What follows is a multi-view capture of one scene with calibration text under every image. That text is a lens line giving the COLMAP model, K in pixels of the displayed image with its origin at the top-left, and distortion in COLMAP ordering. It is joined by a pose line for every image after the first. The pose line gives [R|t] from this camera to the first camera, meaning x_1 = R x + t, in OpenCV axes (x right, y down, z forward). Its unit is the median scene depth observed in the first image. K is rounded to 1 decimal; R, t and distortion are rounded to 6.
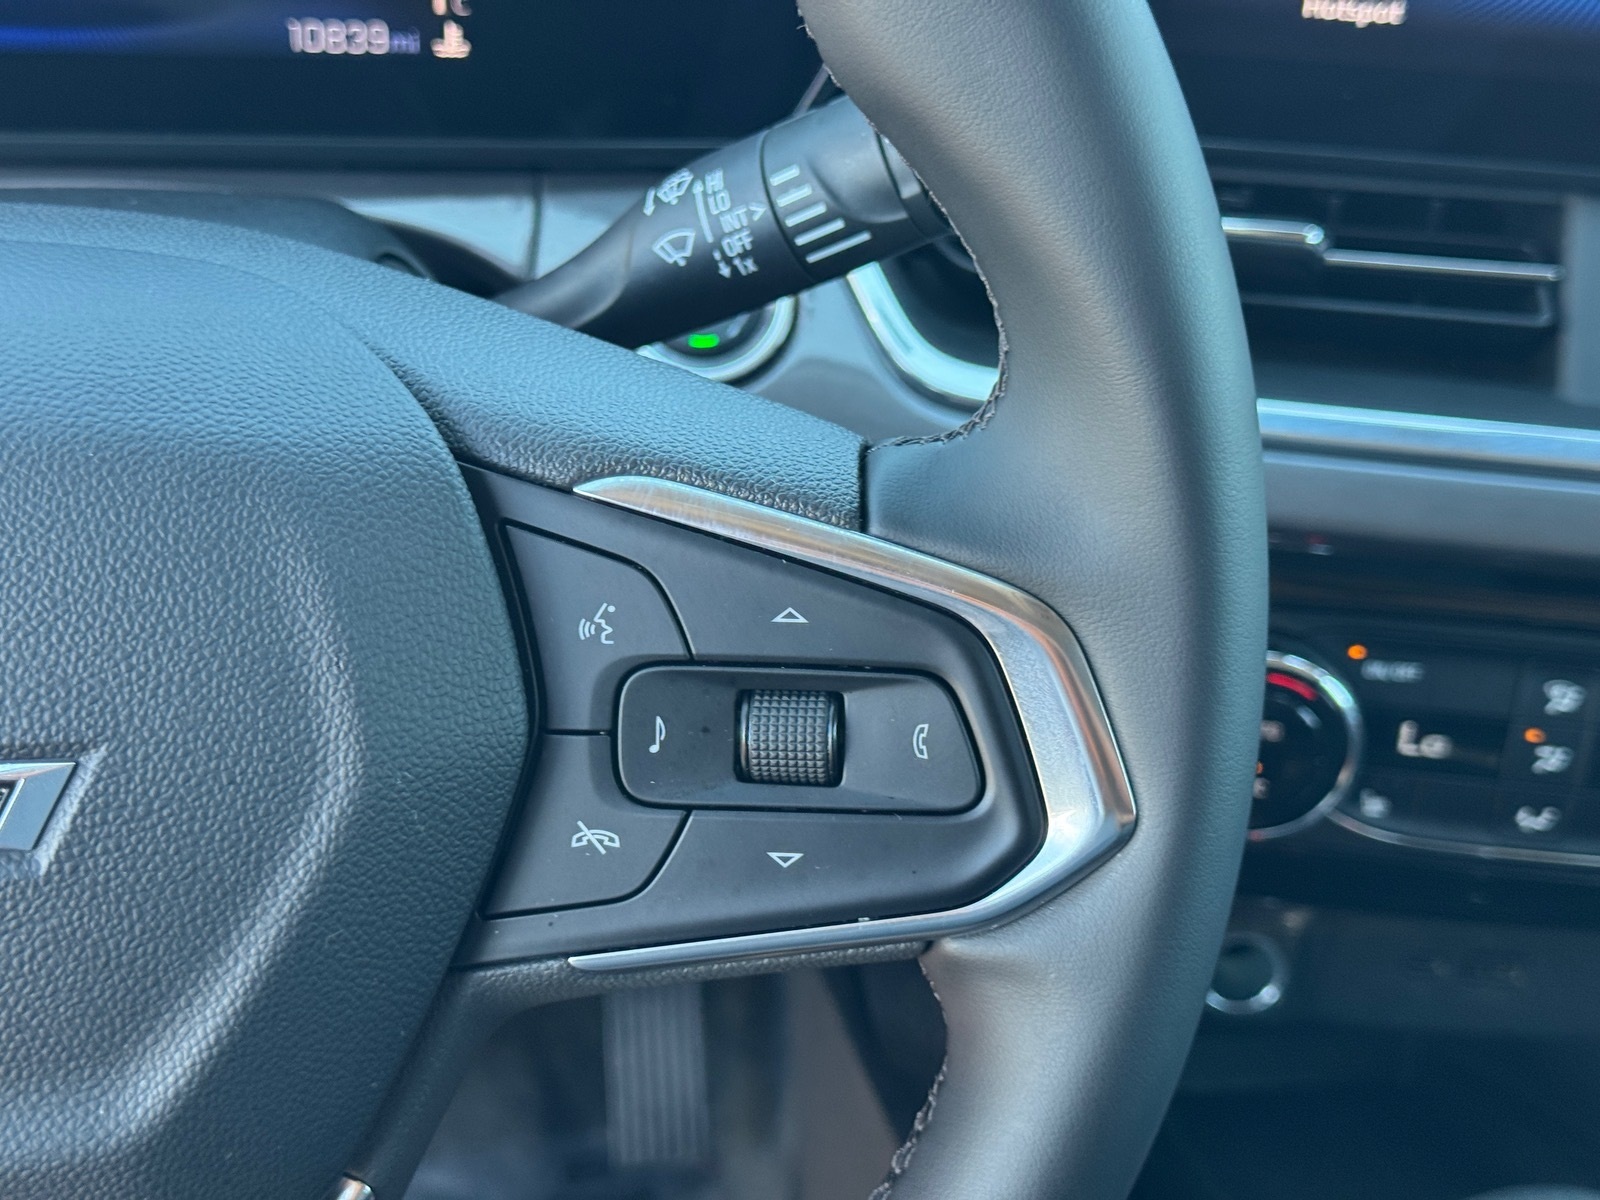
lens RADIAL K [[2199.9, 0, 829.6], [0, 2199.9, 606.6], [0, 0, 1]] dist [0.186495, -0.558100]
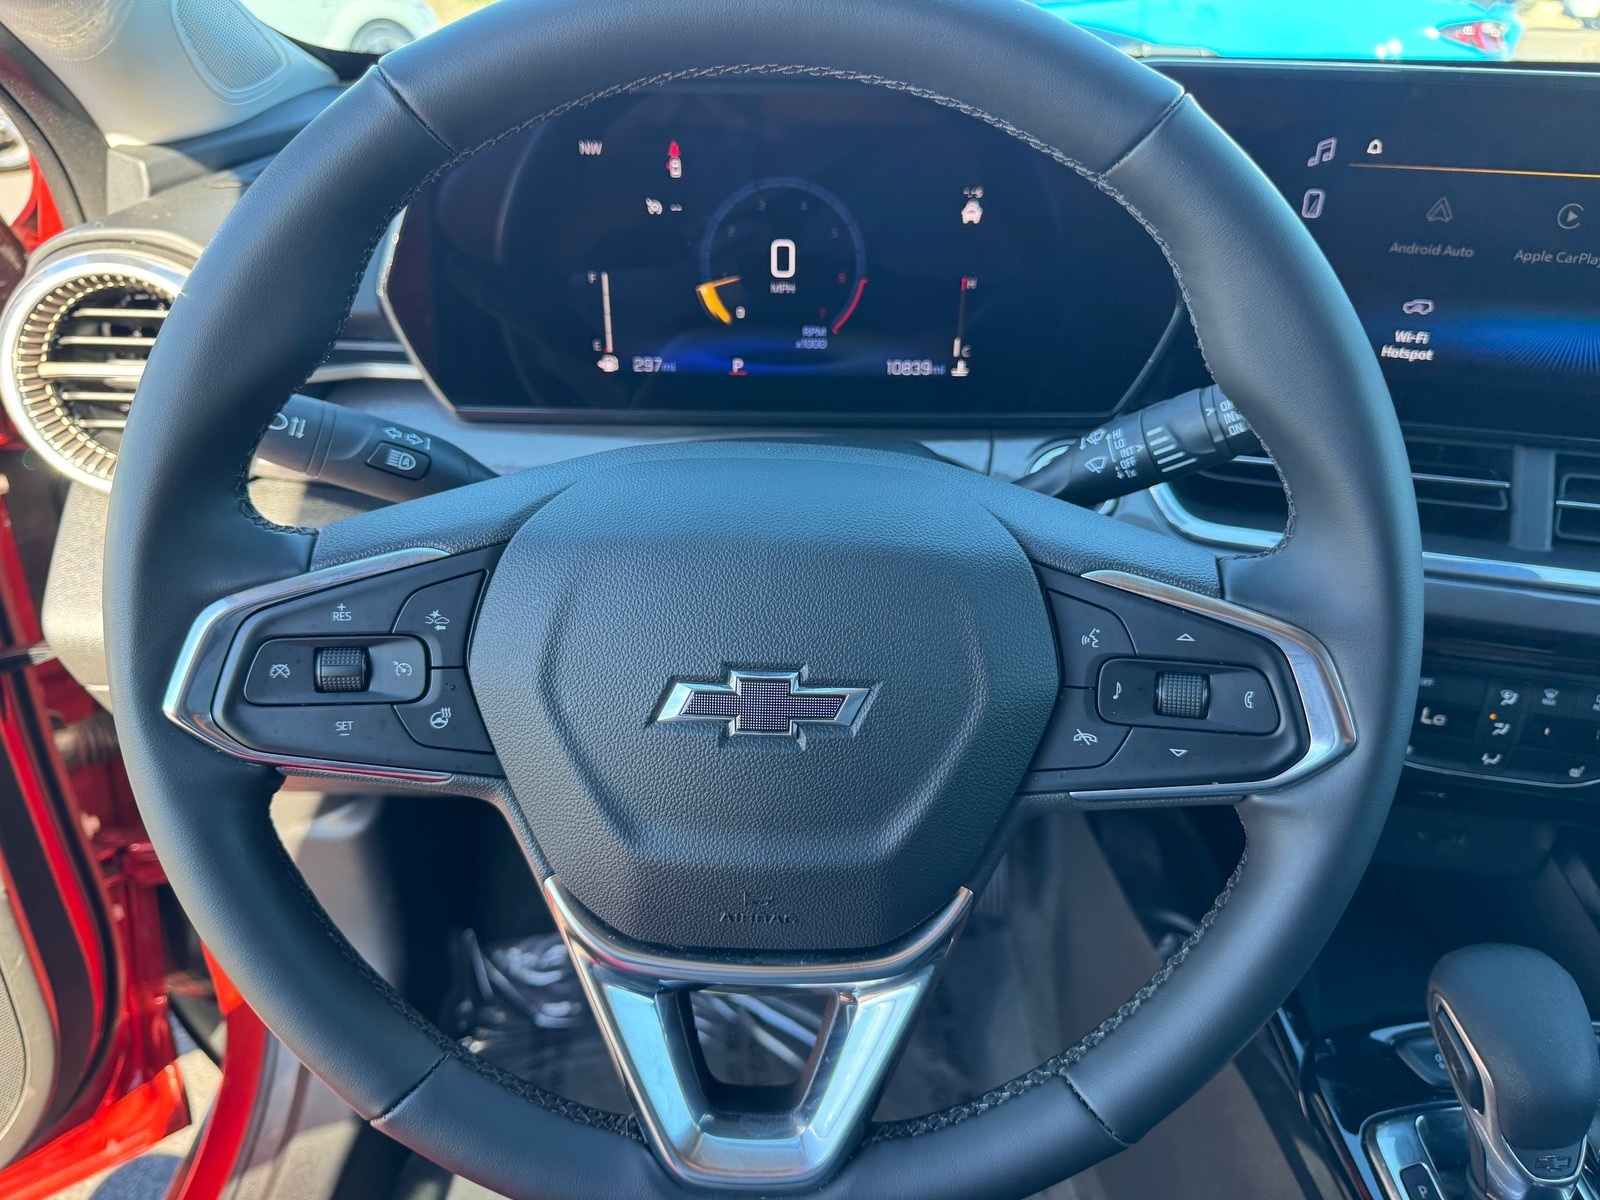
lens RADIAL K [[1106.0, 0, 813.3], [0, 1106.0, 600.2], [0, 0, 1]] dist [0.072017, -0.154309]
pose [[0.985483, 0.032725, -0.166591, -0.189063], [-0.038754, 0.998701, -0.033068, 0.017195], [0.165293, 0.039044, 0.985471, -0.115857]]
